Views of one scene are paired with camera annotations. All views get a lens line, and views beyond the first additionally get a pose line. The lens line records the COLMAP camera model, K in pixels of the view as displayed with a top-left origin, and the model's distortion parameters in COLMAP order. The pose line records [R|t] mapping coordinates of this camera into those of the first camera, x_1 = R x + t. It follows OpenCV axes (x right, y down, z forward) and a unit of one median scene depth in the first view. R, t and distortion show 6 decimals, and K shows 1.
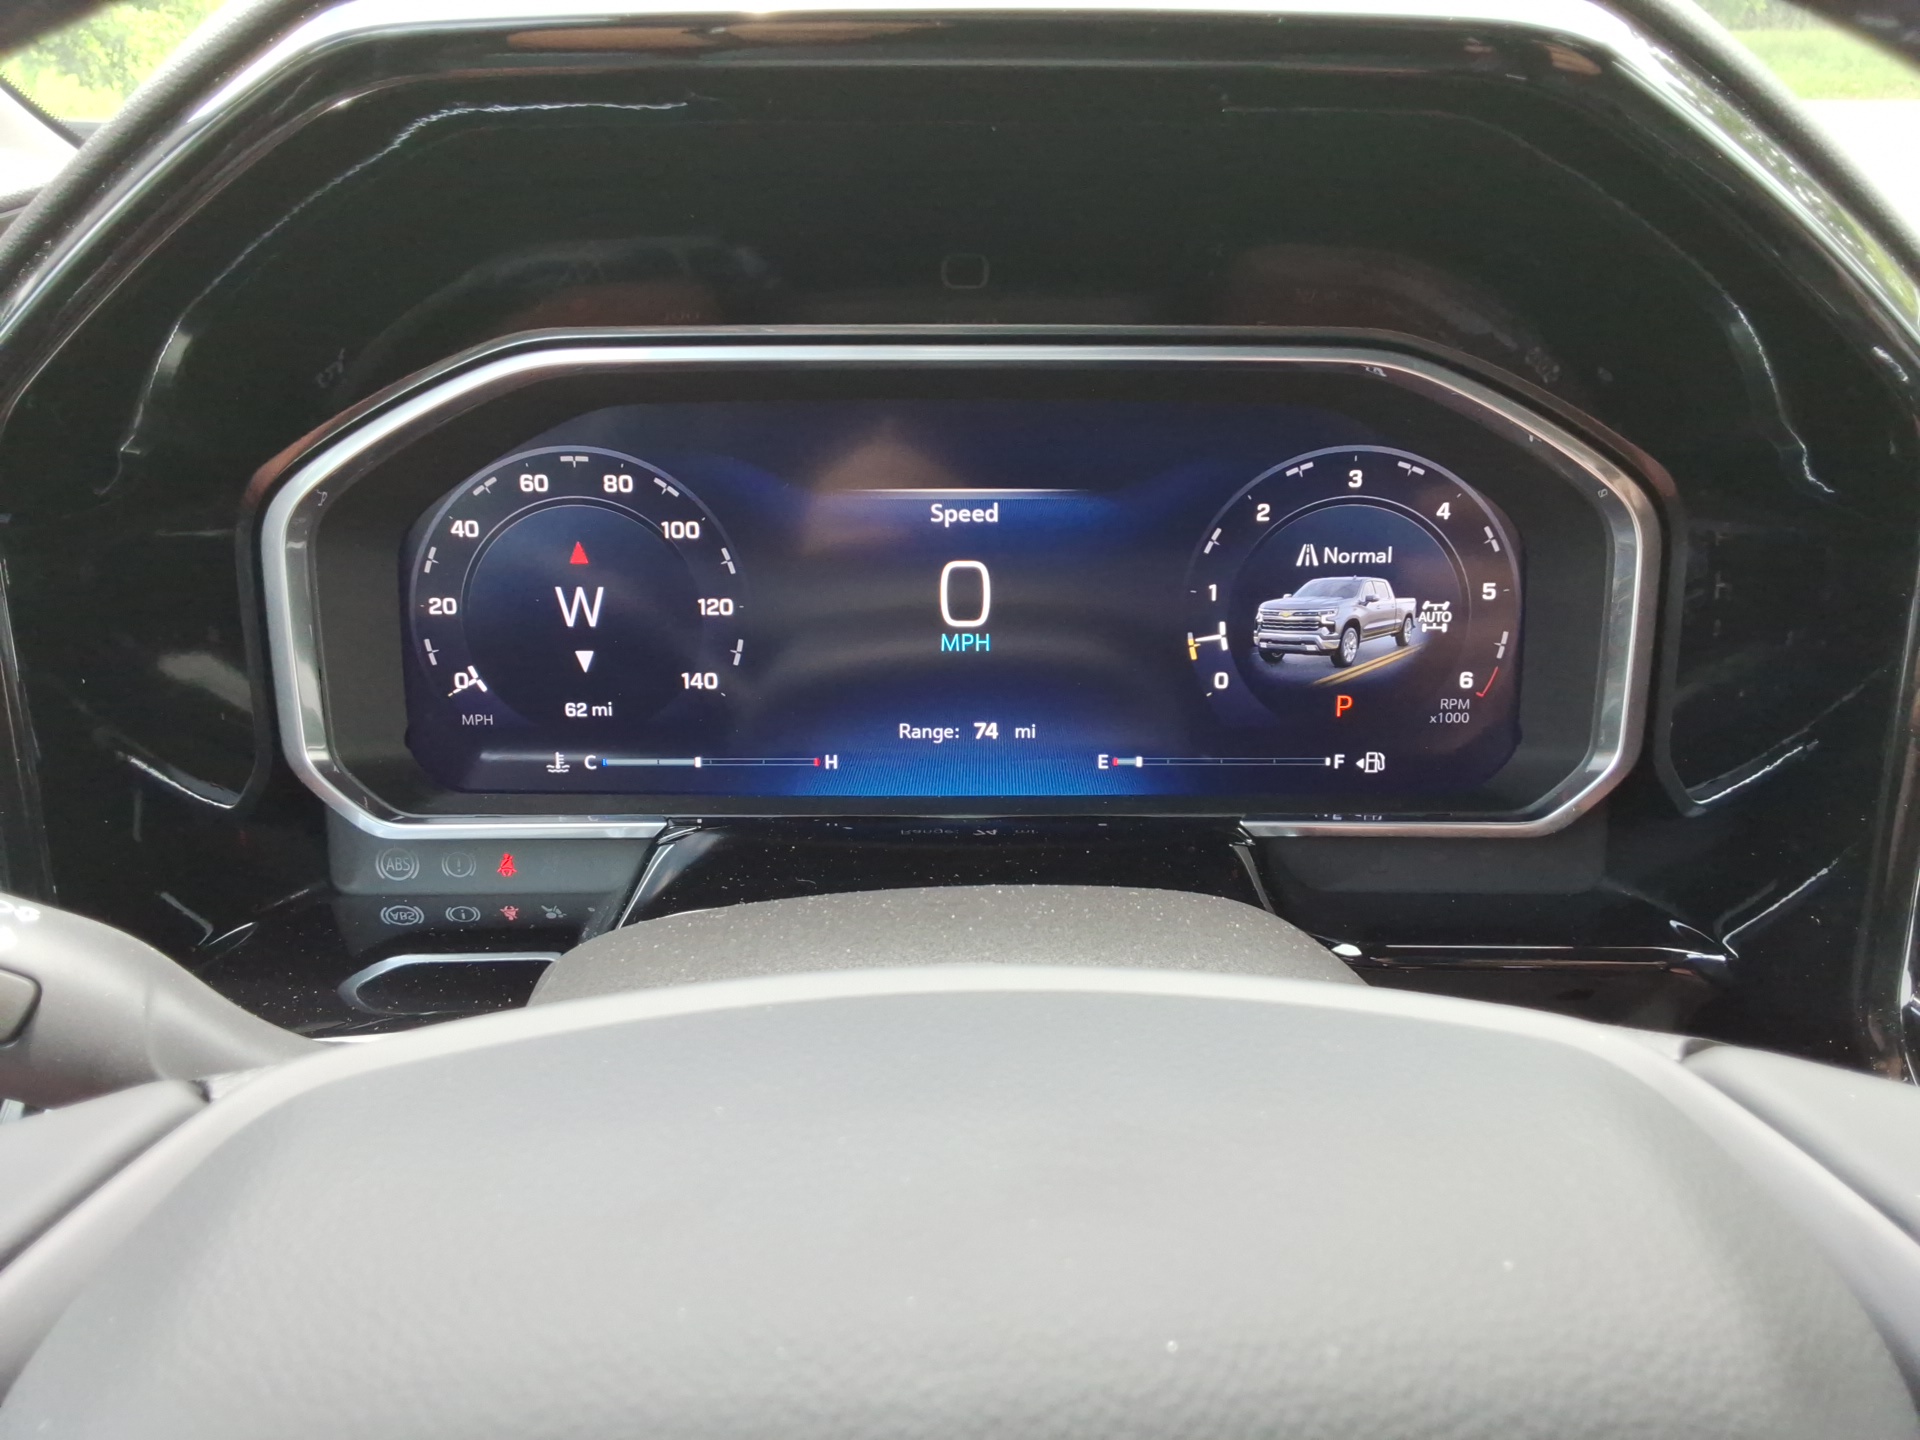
lens RADIAL K [[1550.1, 0, 979.3], [0, 1550.1, 695.7], [0, 0, 1]] dist [0.125194, -0.216643]
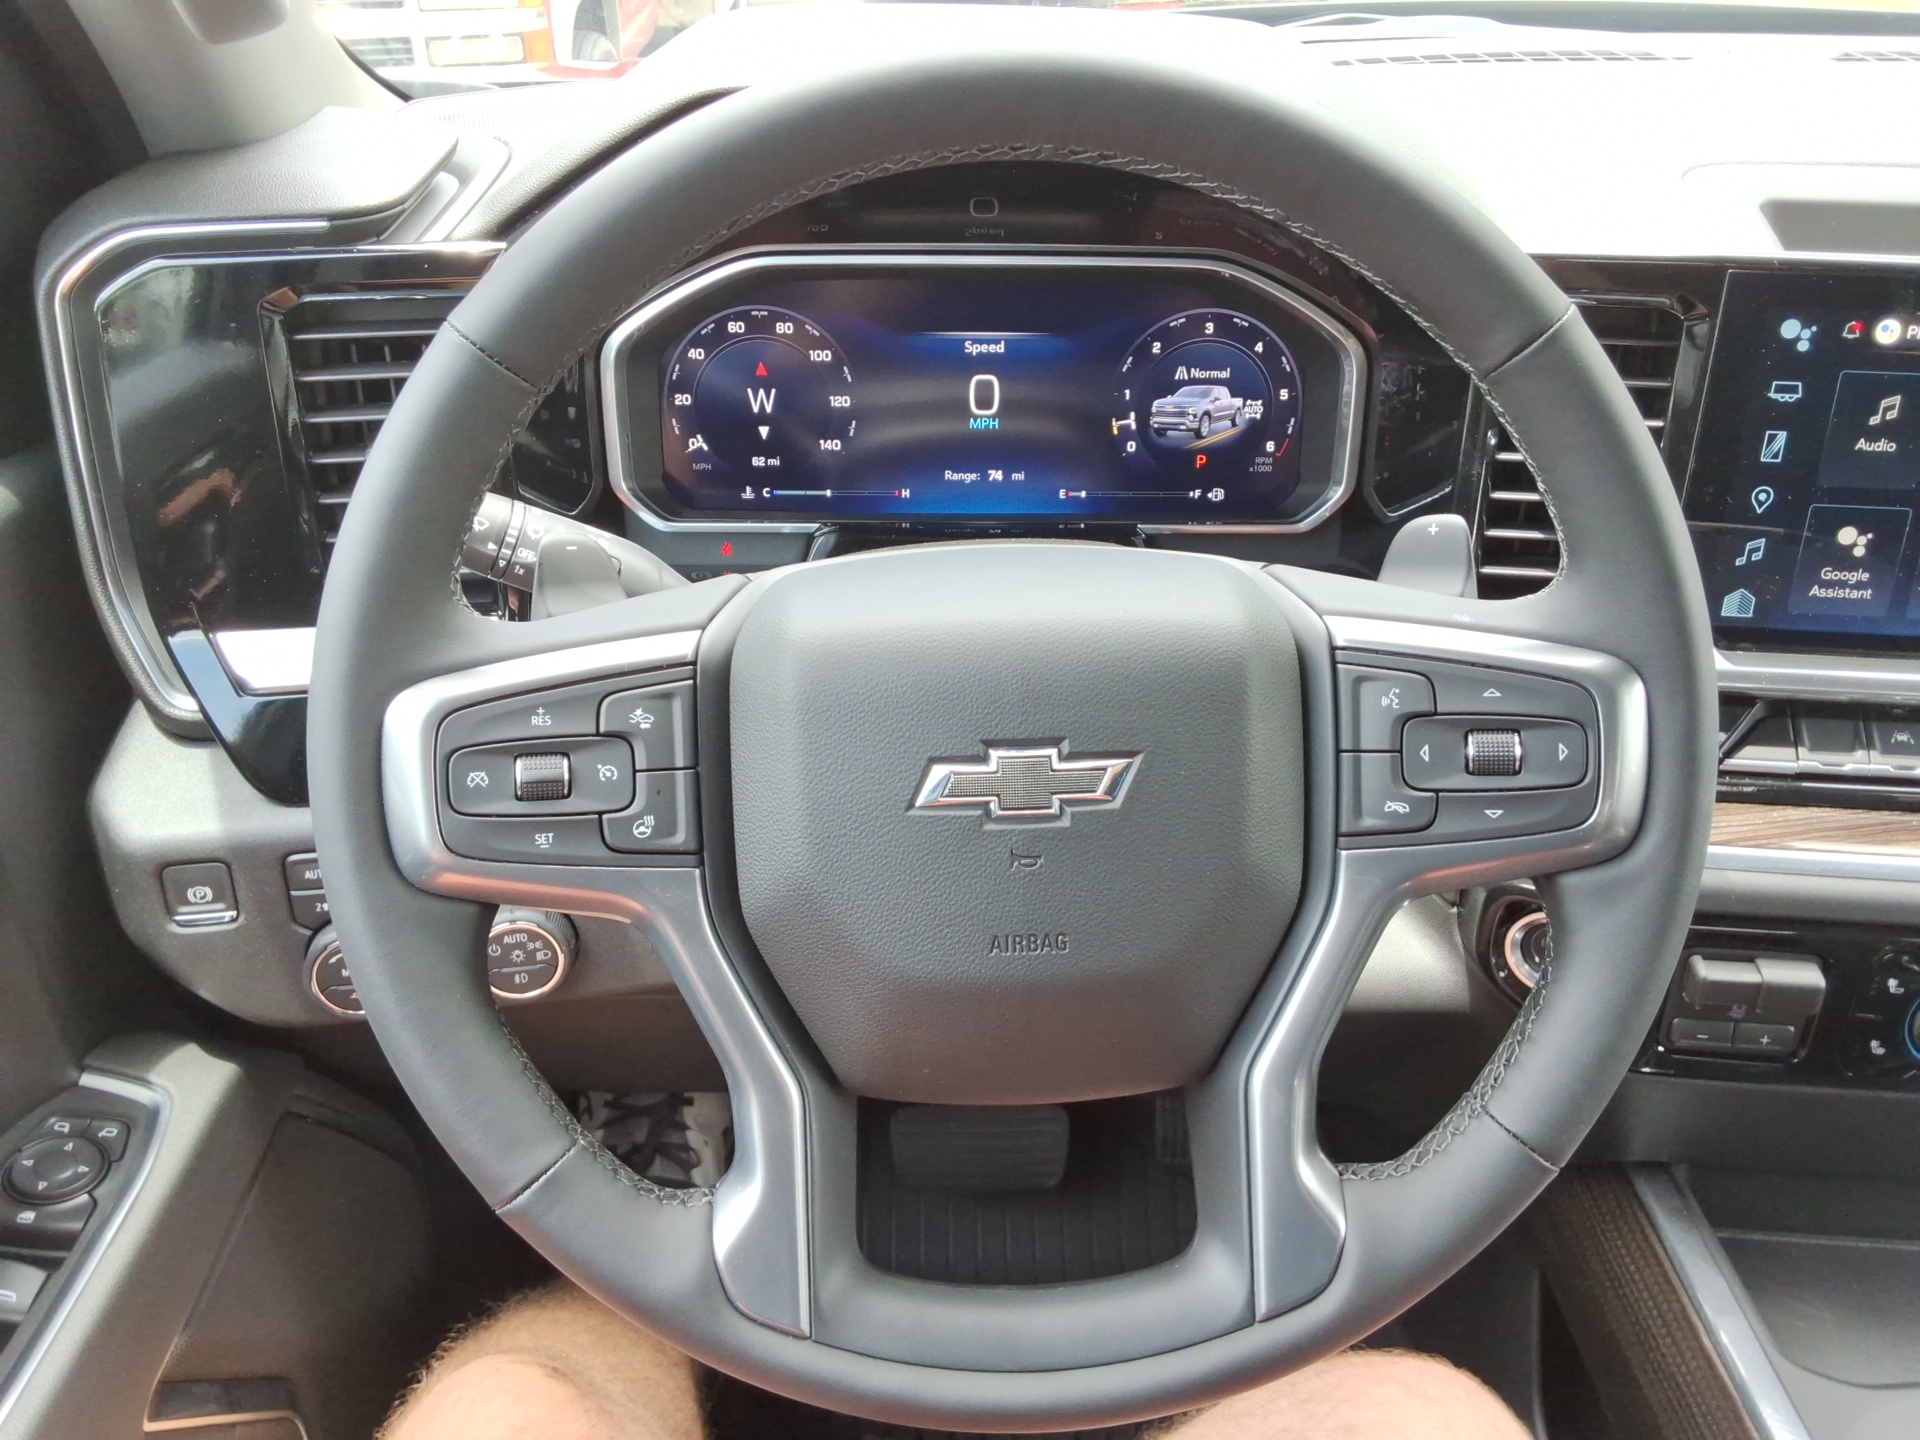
lens RADIAL K [[1550.1, 0, 979.3], [0, 1550.1, 695.7], [0, 0, 1]] dist [0.125194, -0.216643]
pose [[0.999747, 0.002119, 0.022385, -0.052727], [-0.005056, 0.991239, 0.131980, 0.037856], [-0.021909, -0.132060, 0.991000, -0.762217]]
